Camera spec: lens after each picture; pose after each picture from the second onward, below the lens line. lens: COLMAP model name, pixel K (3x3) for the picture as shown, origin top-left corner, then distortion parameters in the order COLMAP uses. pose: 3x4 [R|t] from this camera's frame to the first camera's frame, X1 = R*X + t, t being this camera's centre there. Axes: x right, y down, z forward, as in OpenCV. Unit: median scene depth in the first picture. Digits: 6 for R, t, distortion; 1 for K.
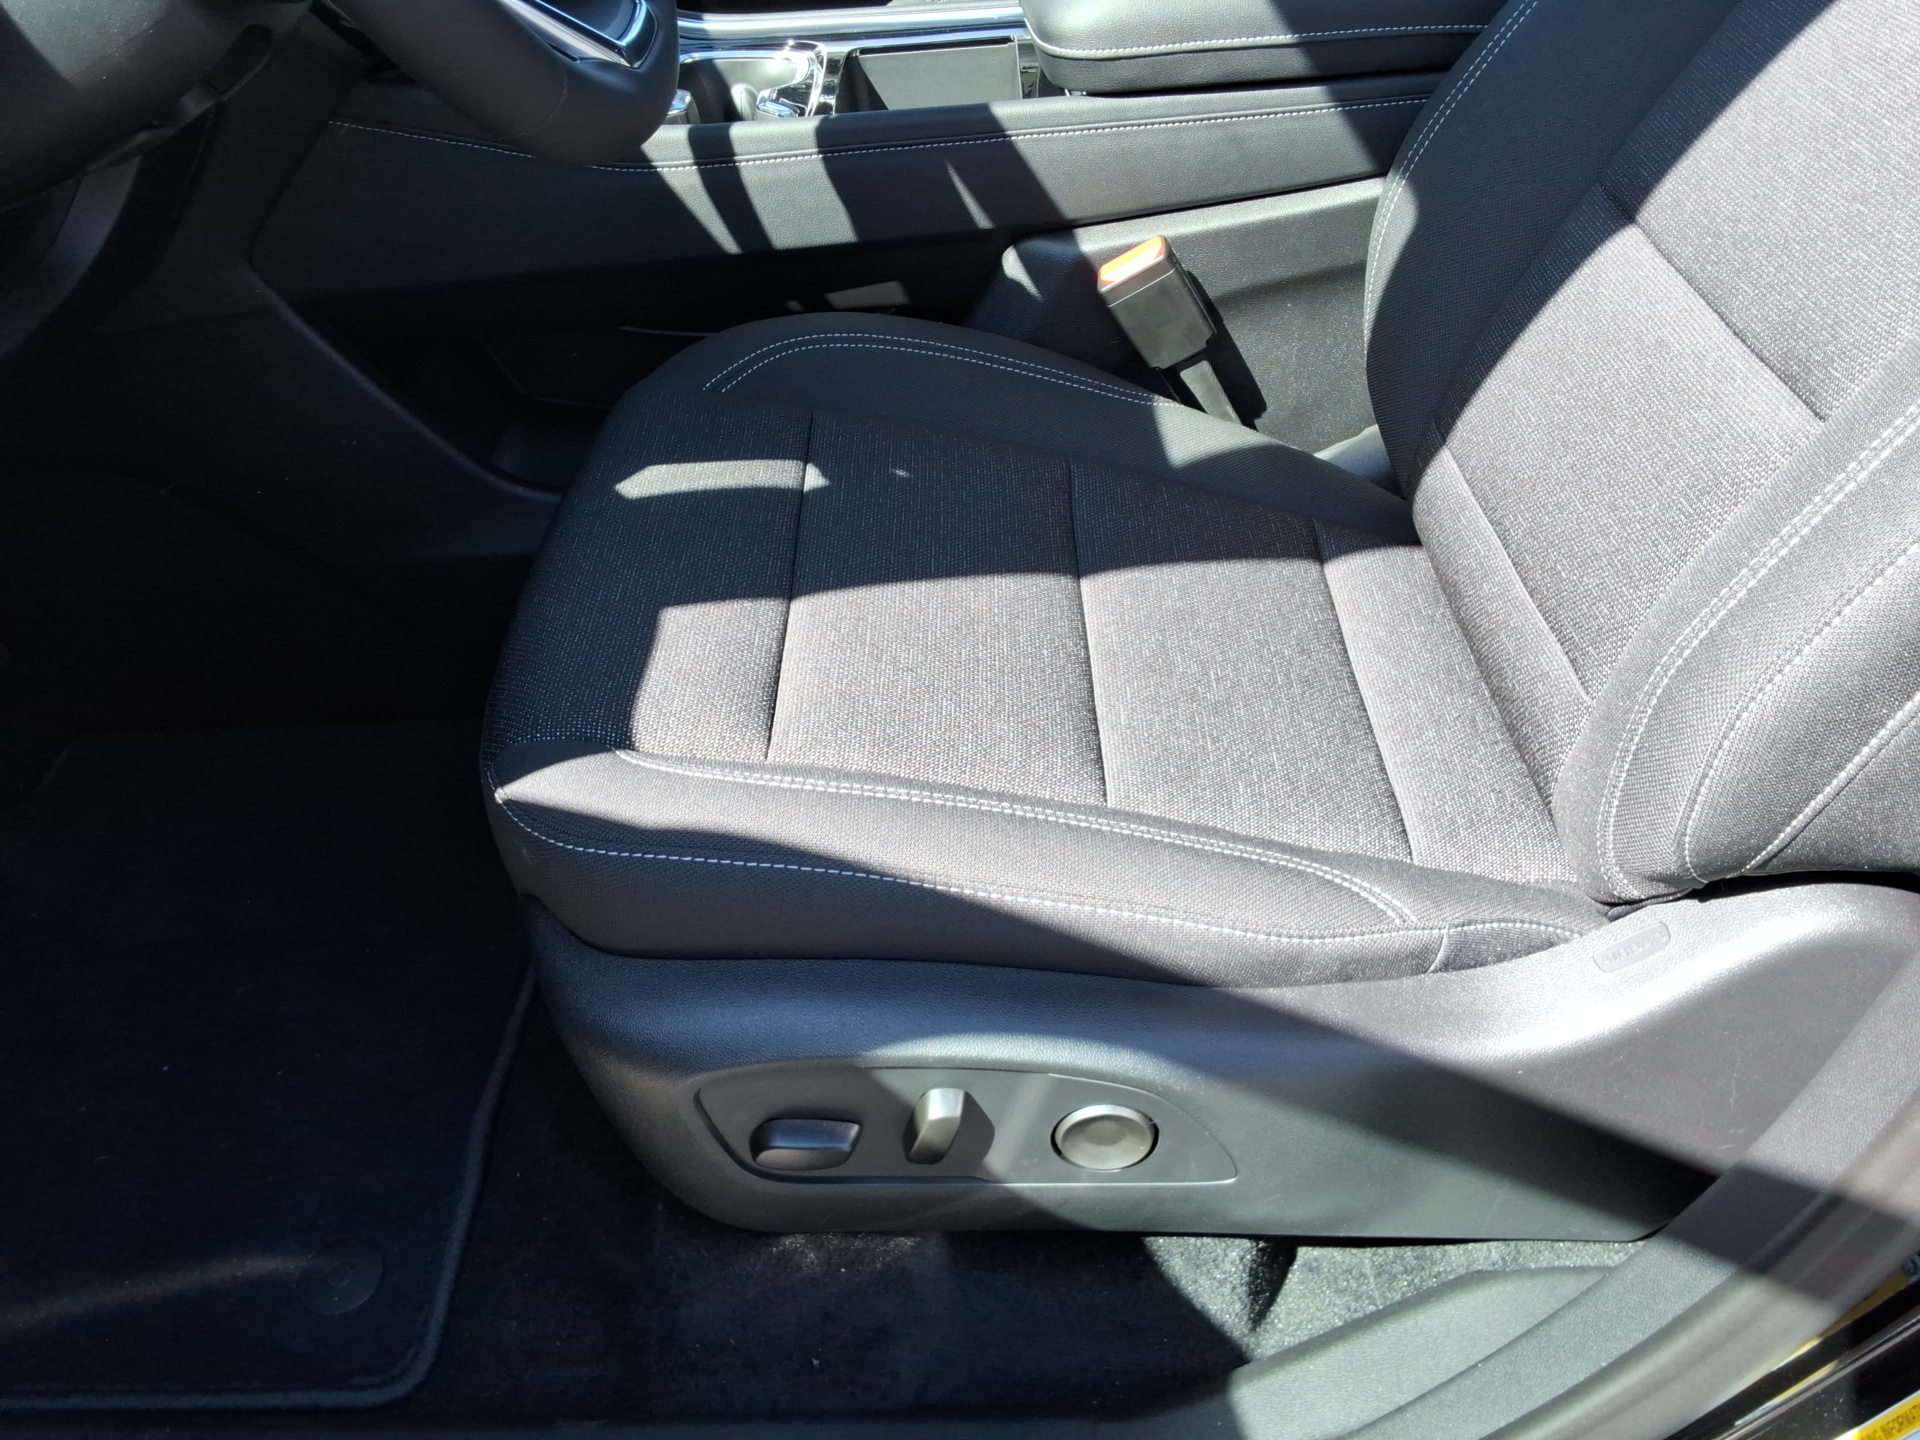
lens RADIAL K [[1544.2, 0, 975.3], [0, 1544.2, 704.6], [0, 0, 1]] dist [0.134578, -0.208340]
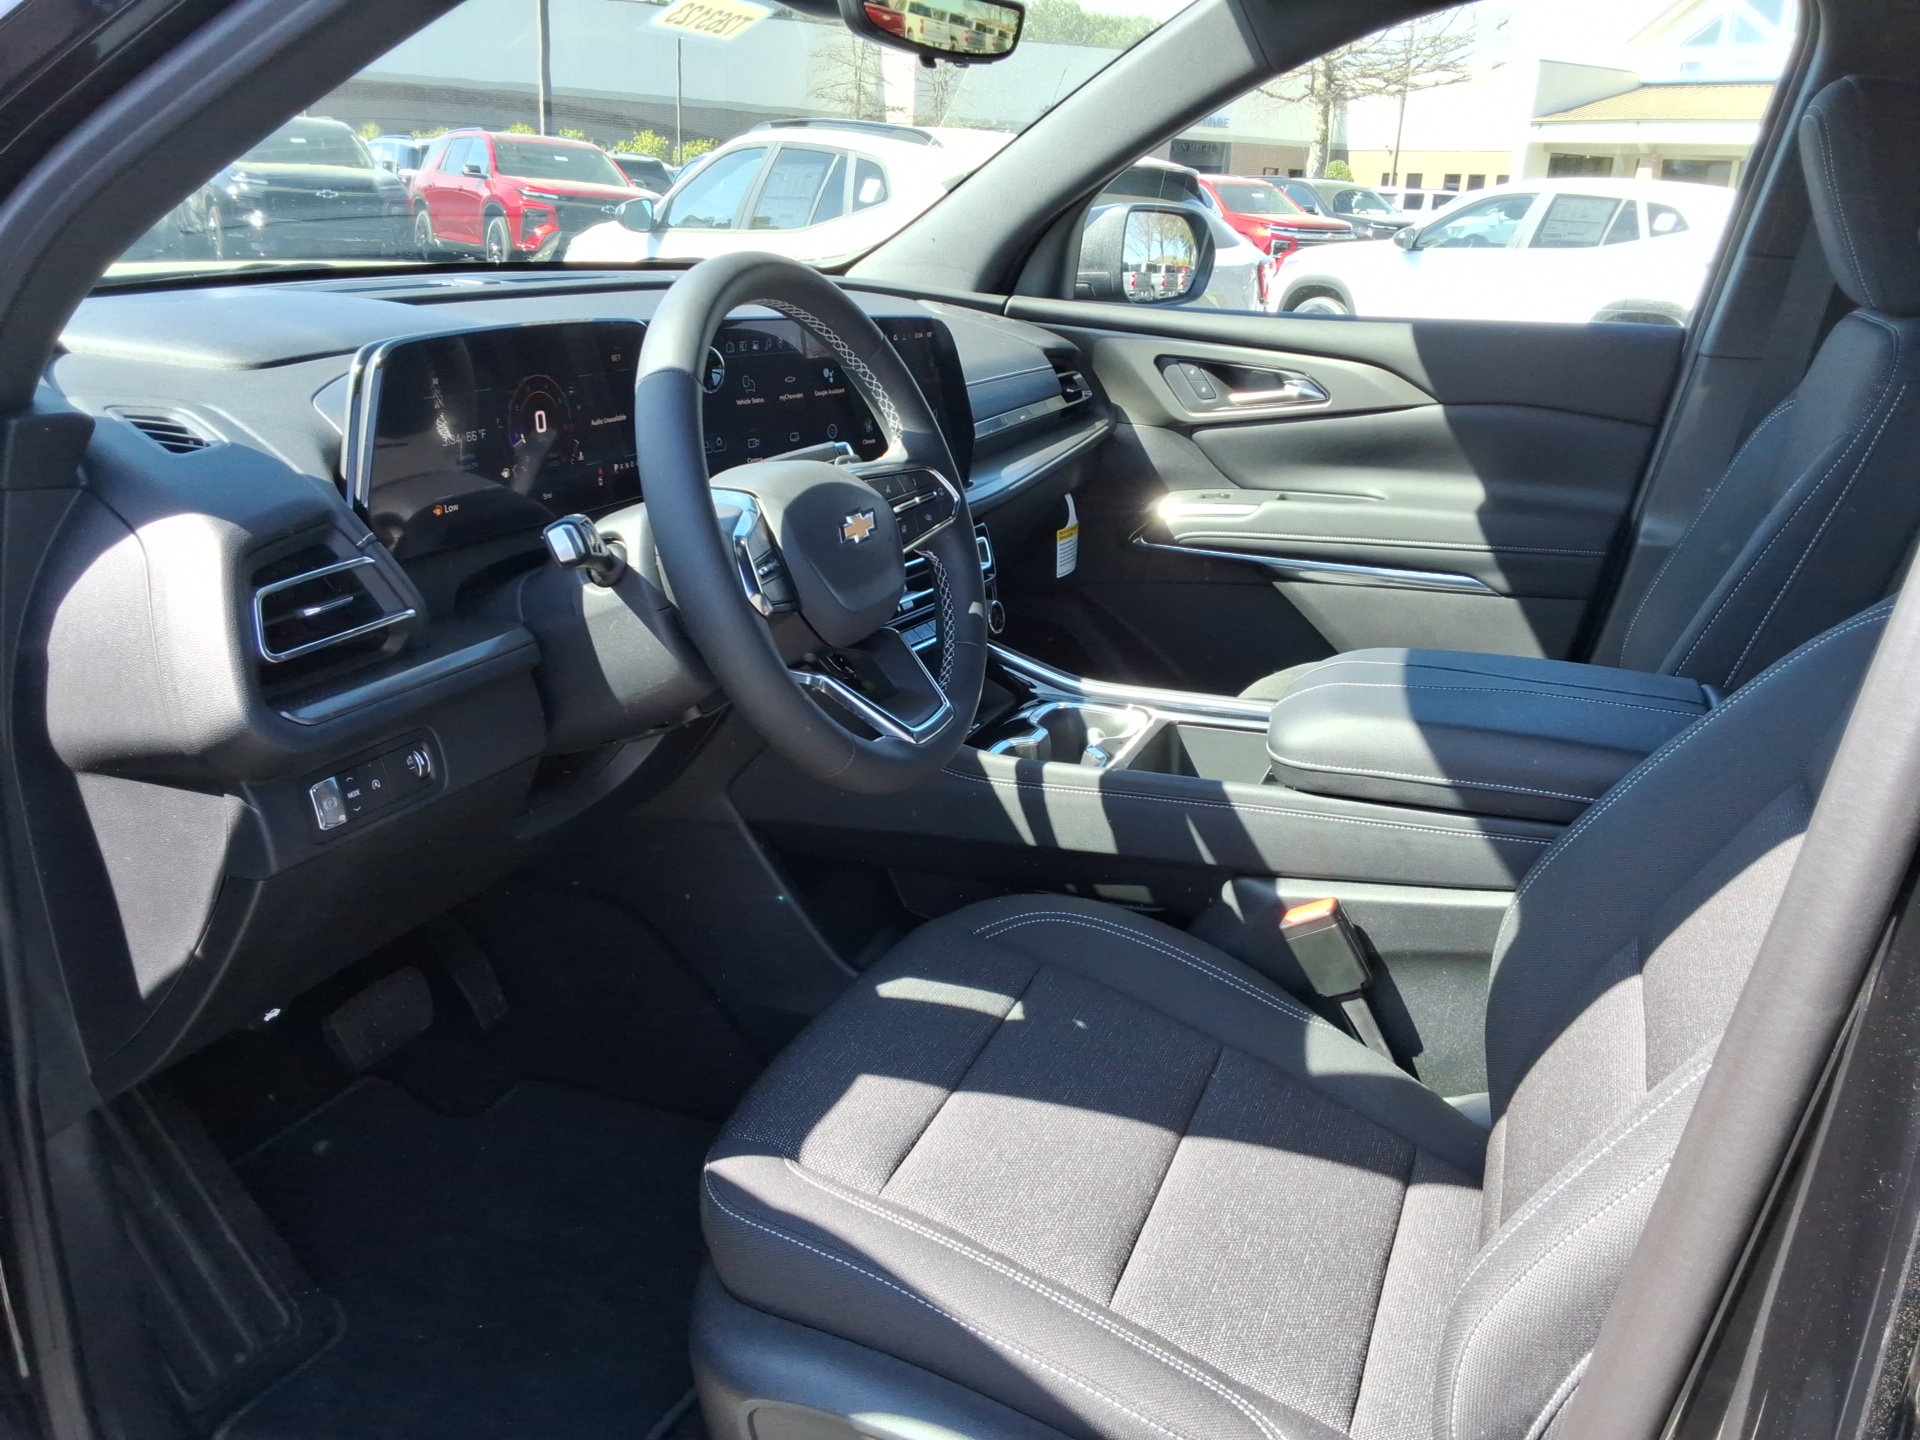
lens RADIAL K [[1544.2, 0, 975.3], [0, 1544.2, 704.6], [0, 0, 1]] dist [0.134578, -0.208340]
pose [[0.923723, 0.165097, -0.345657, 0.266583], [-0.270614, 0.919903, -0.283806, 0.003180], [0.271115, 0.355698, 0.894413, -0.309352]]
